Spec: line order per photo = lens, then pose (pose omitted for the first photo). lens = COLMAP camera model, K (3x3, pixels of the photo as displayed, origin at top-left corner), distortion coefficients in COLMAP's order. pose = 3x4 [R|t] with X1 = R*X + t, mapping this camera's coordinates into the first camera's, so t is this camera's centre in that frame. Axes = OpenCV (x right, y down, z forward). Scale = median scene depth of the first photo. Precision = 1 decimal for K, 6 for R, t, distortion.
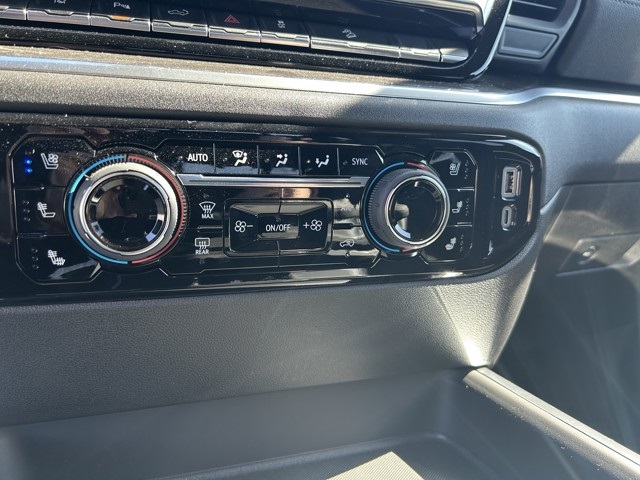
lens RADIAL K [[480.1, 0, 322.9], [0, 480.1, 236.0], [0, 0, 1]] dist [0.046563, -0.065941]
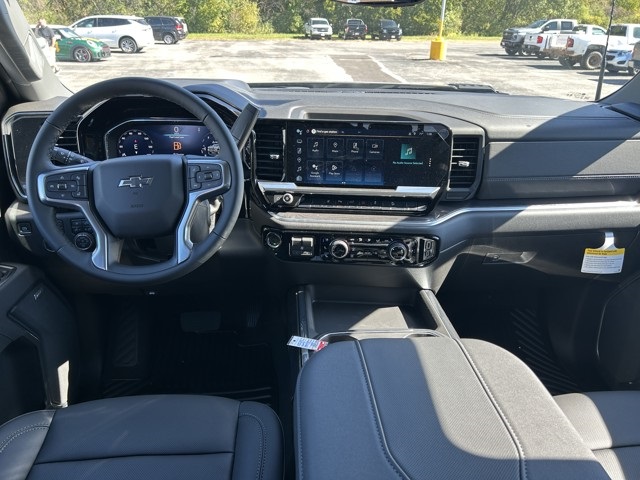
lens RADIAL K [[480.1, 0, 322.7], [0, 480.1, 240.3], [0, 0, 1]] dist [0.046563, -0.065941]
pose [[0.936237, 0.120717, -0.329981, 1.077395], [-0.056327, 0.978548, 0.198167, -1.096086], [0.346824, -0.166945, 0.922953, -3.647906]]
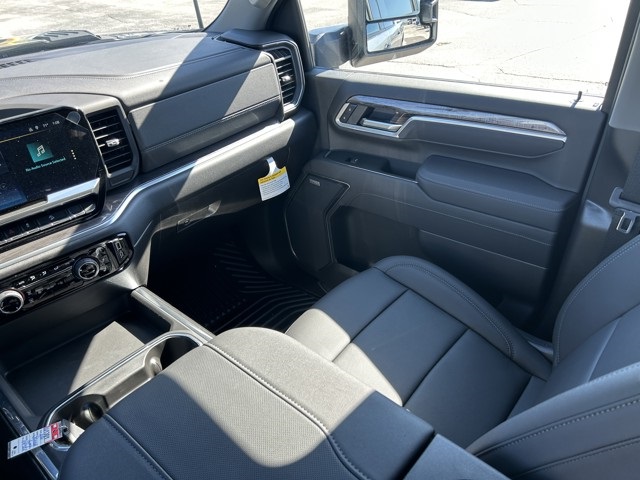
lens RADIAL K [[480.1, 0, 325.9], [0, 480.1, 237.8], [0, 0, 1]] dist [0.046563, -0.065941]
pose [[0.907434, -0.299228, 0.295003, 0.901294], [0.176469, 0.908531, 0.378723, -1.487168], [-0.381344, -0.291607, 0.877236, -3.173303]]
